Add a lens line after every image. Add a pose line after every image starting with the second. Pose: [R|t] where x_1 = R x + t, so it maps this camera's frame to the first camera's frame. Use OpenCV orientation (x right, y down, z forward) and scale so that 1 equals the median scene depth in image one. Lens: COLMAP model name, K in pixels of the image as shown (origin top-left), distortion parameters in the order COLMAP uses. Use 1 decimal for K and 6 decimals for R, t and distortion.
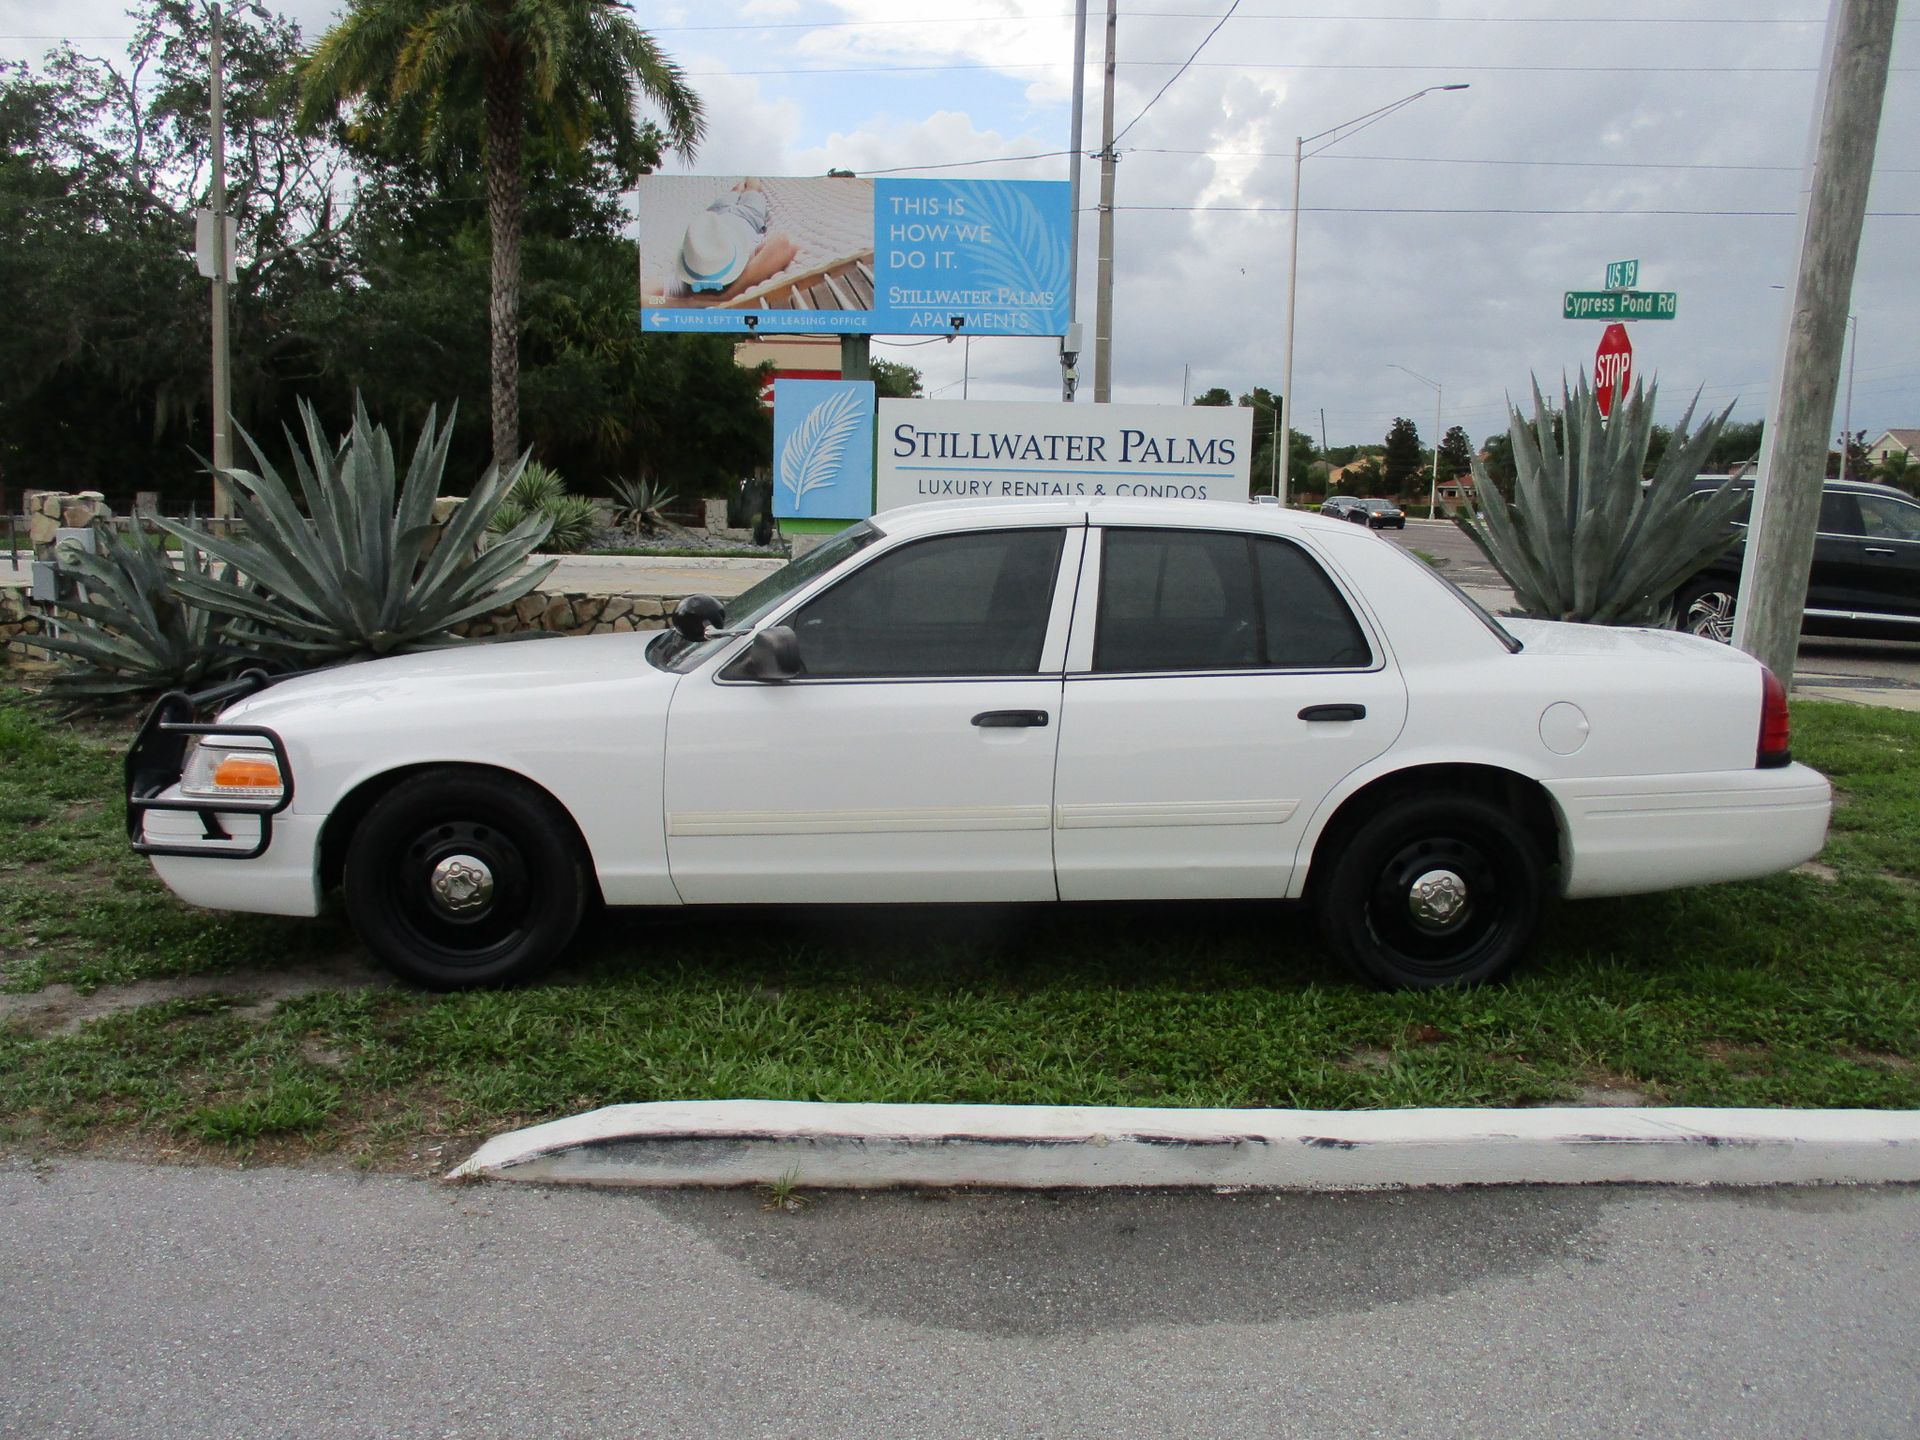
lens RADIAL K [[1626.2, 0, 962.4], [0, 1626.2, 707.7], [0, 0, 1]] dist [-0.027955, 0.006411]
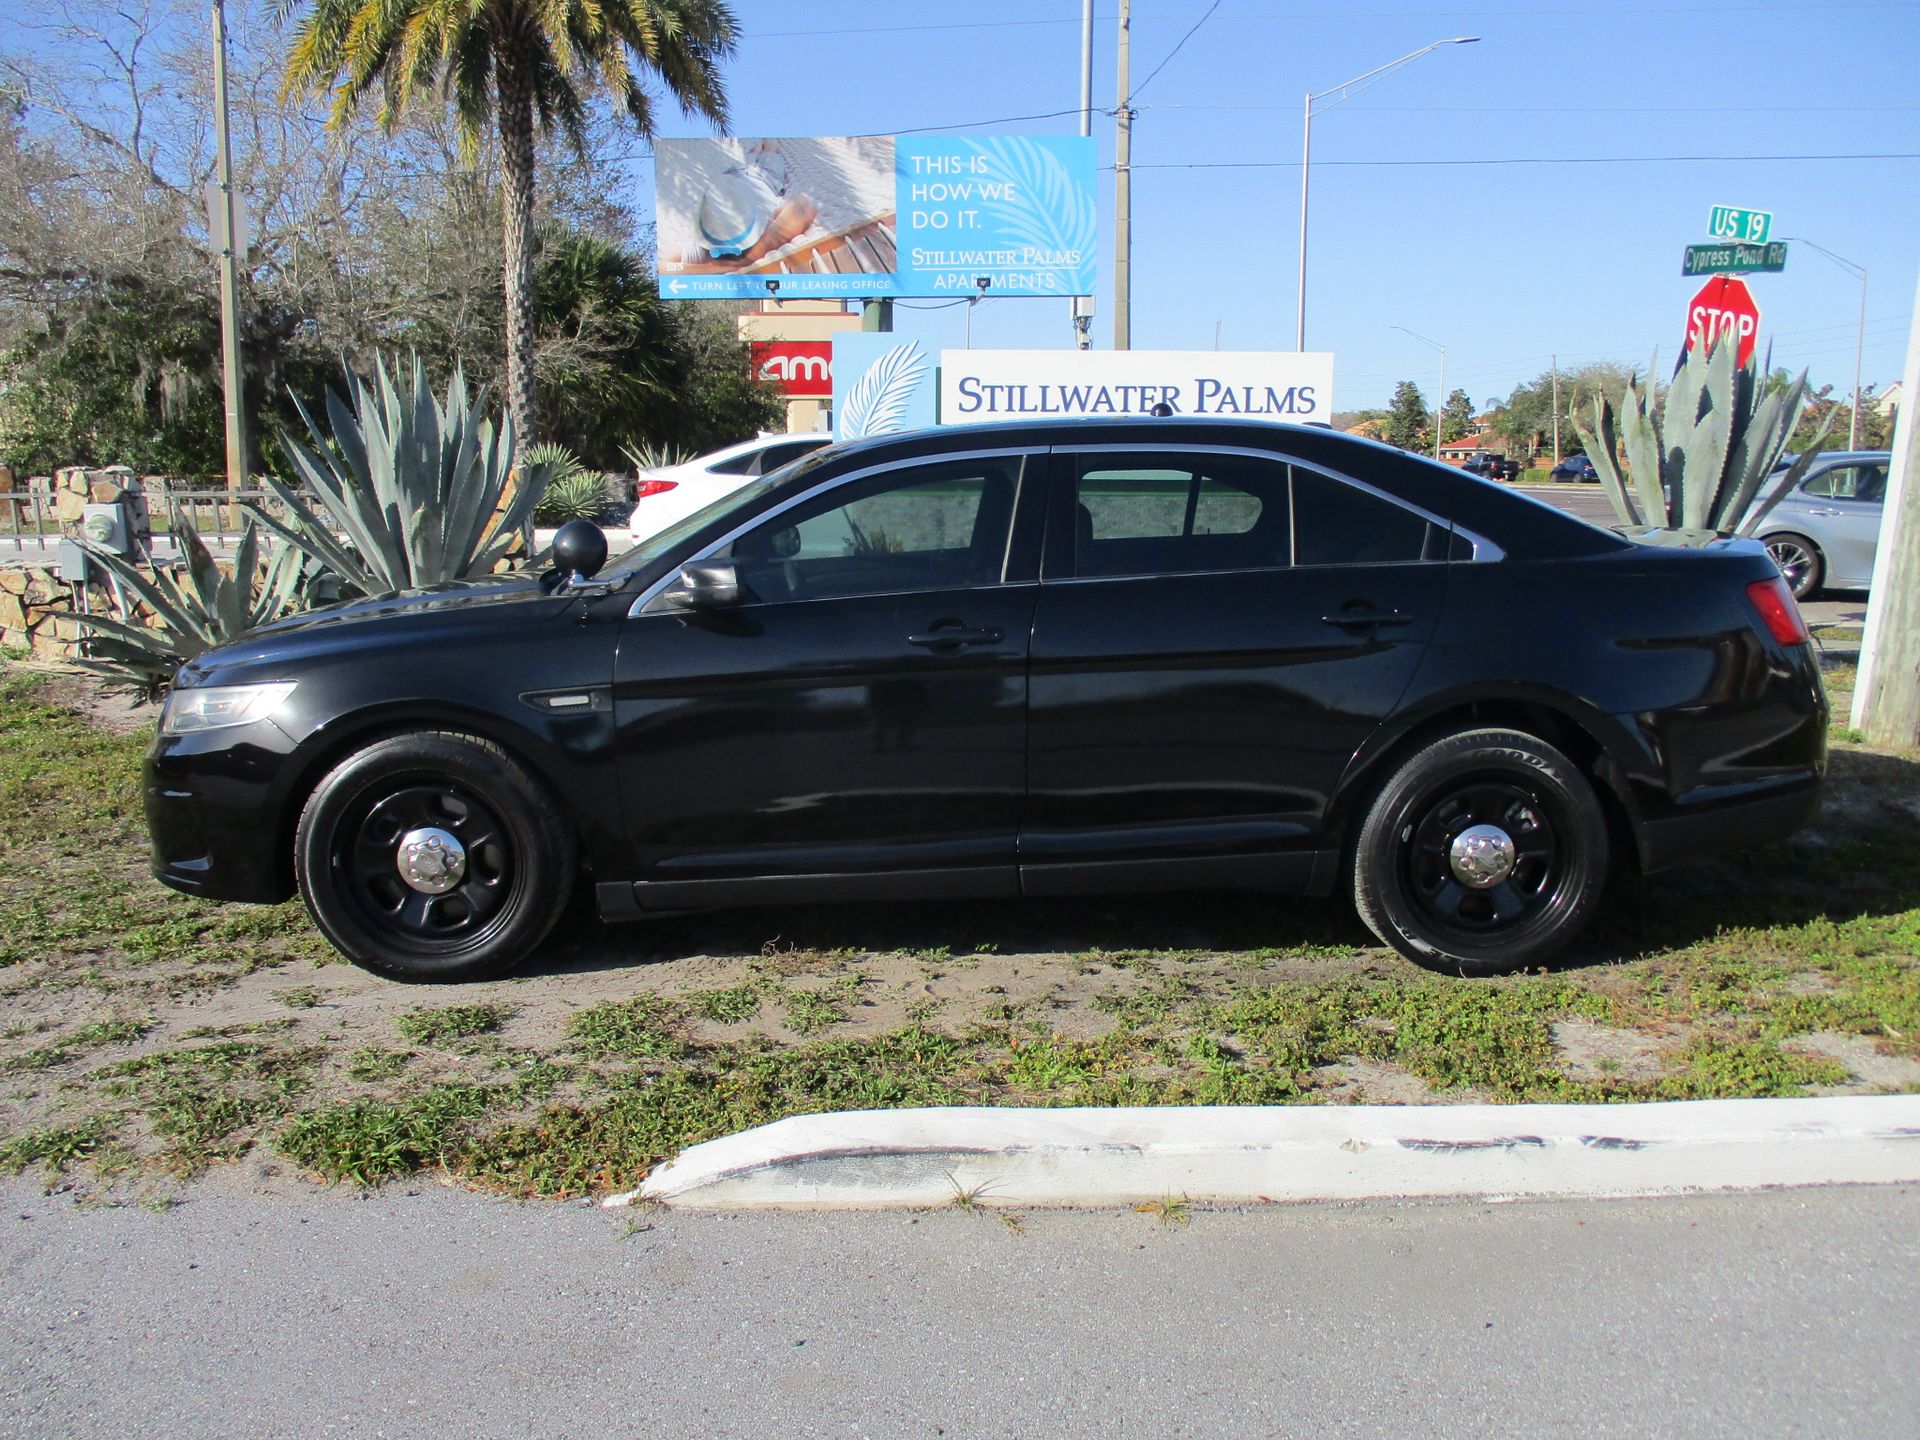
lens RADIAL K [[1629.8, 0, 963.9], [0, 1629.8, 700.9], [0, 0, 1]] dist [-0.035093, 0.011161]
pose [[0.999803, -0.019791, -0.001246, -0.018143], [0.019805, 0.999727, 0.012372, 0.001576], [0.001001, -0.012394, 0.999923, 0.018436]]
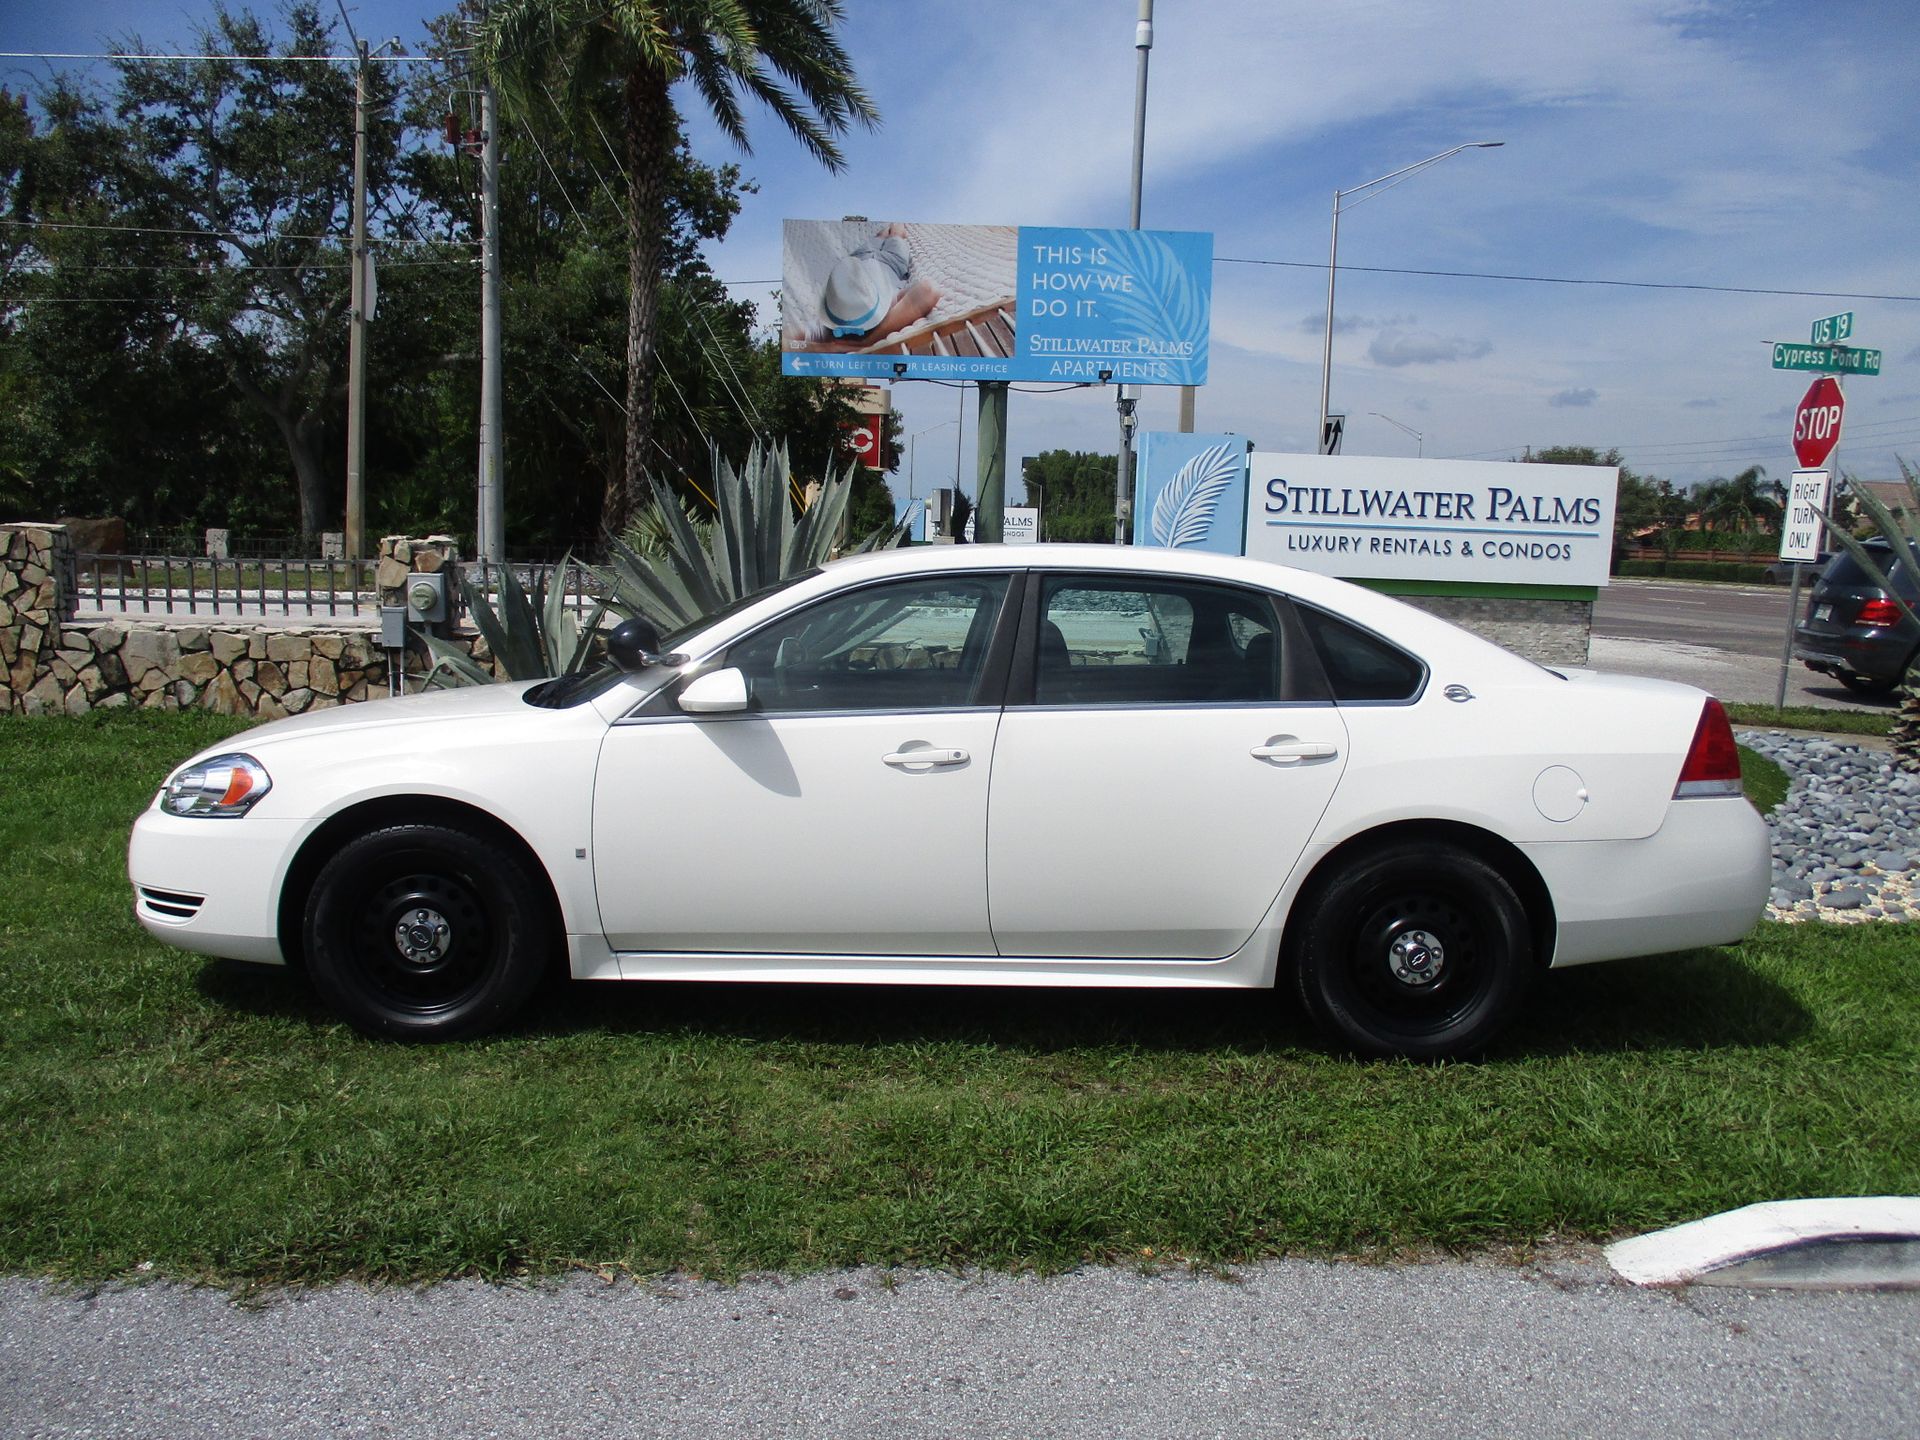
lens RADIAL K [[1620.2, 0, 960.0], [0, 1620.2, 720.0], [0, 0, 1]] dist [-0.033451, 0.019225]
pose [[0.999725, 0.008306, 0.021932, -0.109540], [-0.007919, 0.999813, -0.017640, -0.003508], [-0.022074, 0.017462, 0.999604, 0.007018]]
